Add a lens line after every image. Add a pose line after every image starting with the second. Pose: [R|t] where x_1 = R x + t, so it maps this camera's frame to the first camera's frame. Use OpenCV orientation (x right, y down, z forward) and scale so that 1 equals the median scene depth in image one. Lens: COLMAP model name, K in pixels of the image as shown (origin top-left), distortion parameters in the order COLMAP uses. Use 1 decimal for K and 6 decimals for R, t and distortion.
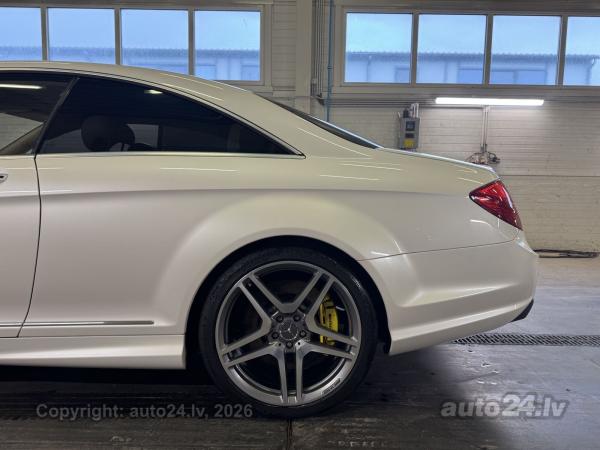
lens RADIAL K [[427.0, 0, 300.0], [0, 427.0, 225.0], [0, 0, 1]] dist [-0.005384, -0.002061]
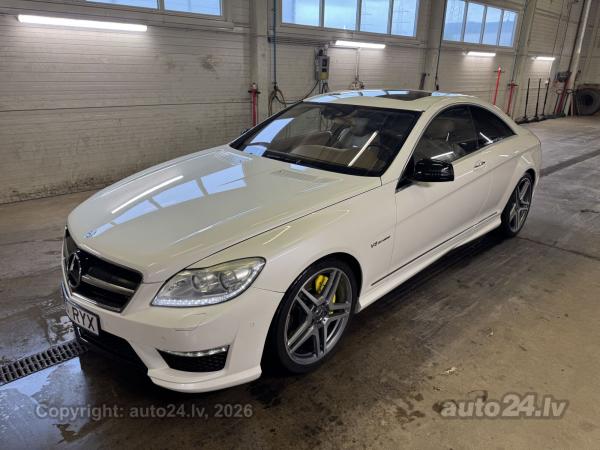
lens RADIAL K [[427.0, 0, 300.0], [0, 427.0, 225.0], [0, 0, 1]] dist [-0.005384, -0.002061]
pose [[0.742111, -0.228098, 0.630272, -2.600365], [0.063497, 0.960010, 0.272668, -0.387817], [-0.667263, -0.162330, 0.726918, -0.002685]]
